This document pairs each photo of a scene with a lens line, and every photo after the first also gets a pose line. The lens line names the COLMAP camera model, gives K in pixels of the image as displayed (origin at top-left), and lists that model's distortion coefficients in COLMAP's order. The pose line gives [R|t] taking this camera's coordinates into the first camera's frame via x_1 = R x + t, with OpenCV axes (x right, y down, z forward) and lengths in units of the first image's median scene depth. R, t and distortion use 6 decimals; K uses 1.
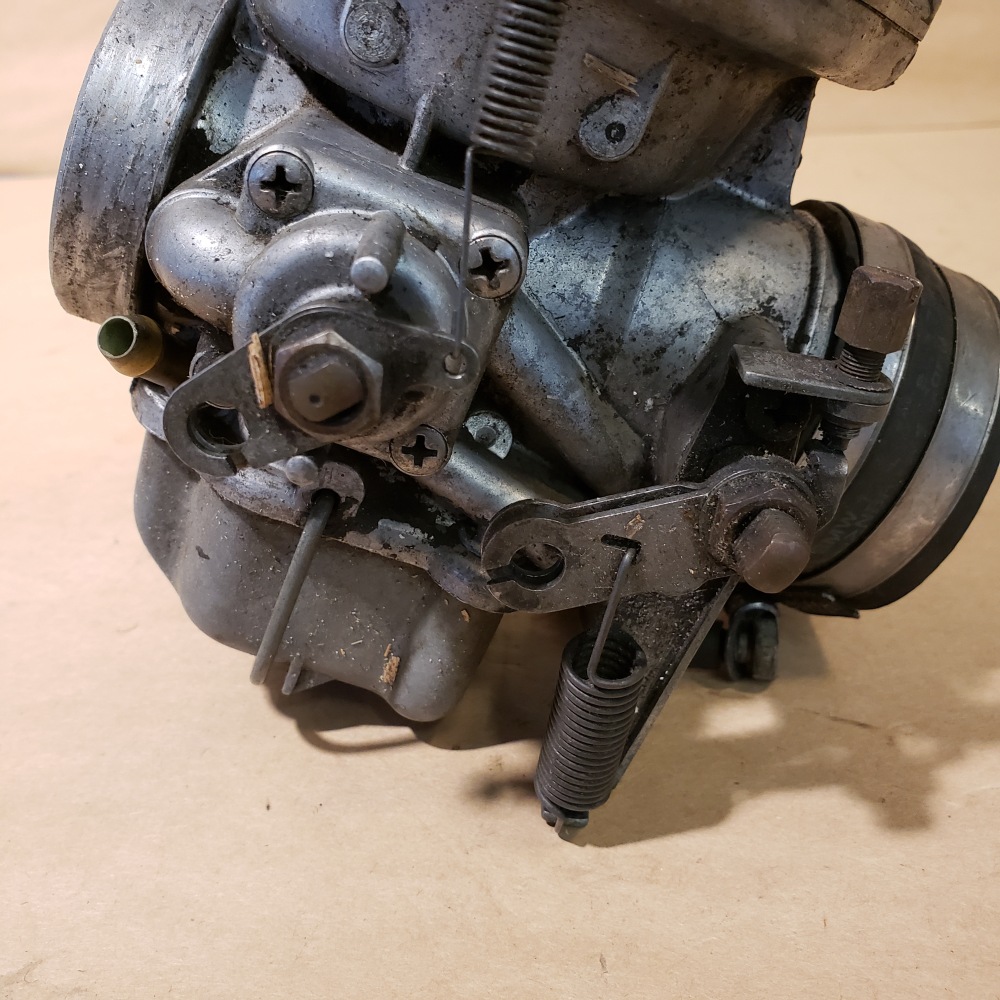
lens RADIAL K [[1103.5, 0, 500.0], [0, 1103.5, 500.0], [0, 0, 1]] dist [0.119611, -0.481472]
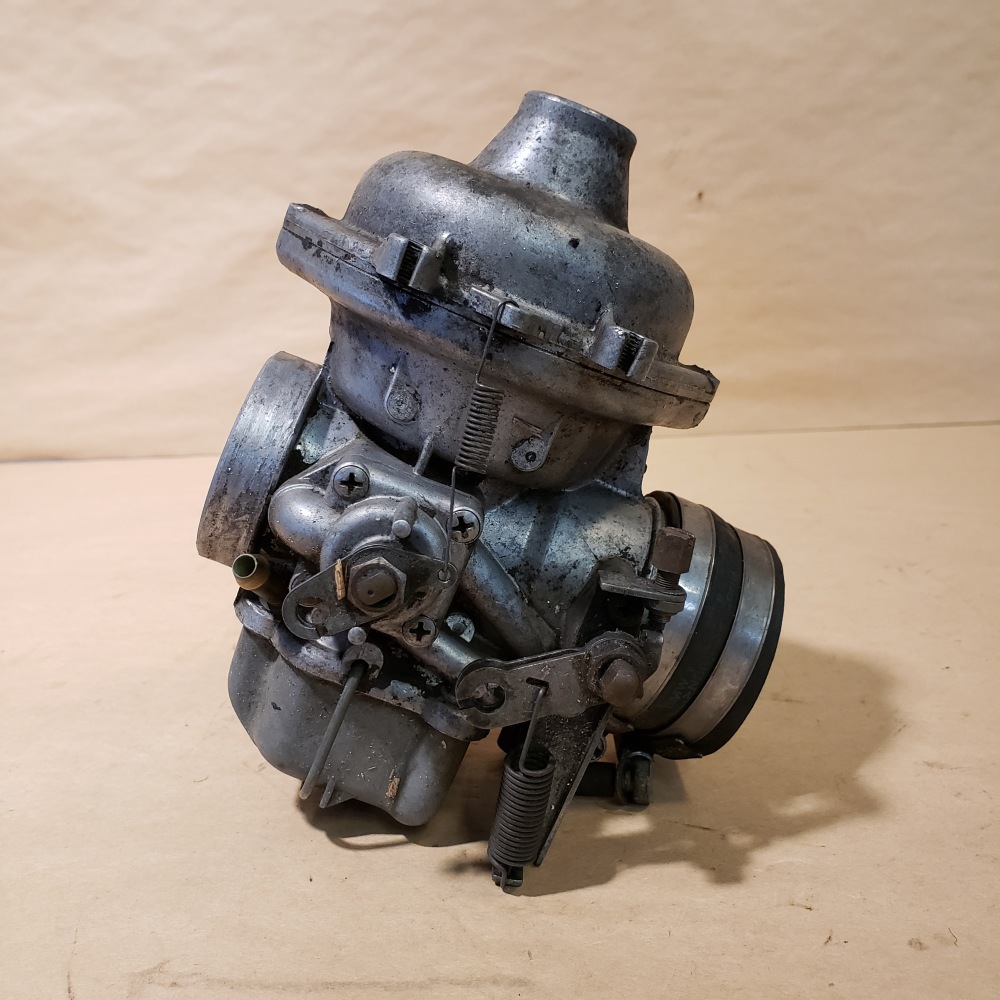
lens RADIAL K [[1103.5, 0, 500.0], [0, 1103.5, 500.0], [0, 0, 1]] dist [0.119611, -0.481472]
pose [[0.999405, 0.008092, 0.033543, -0.007936], [0.000304, 0.970005, -0.243083, 0.161860], [-0.034504, 0.242948, 0.969425, -0.662484]]
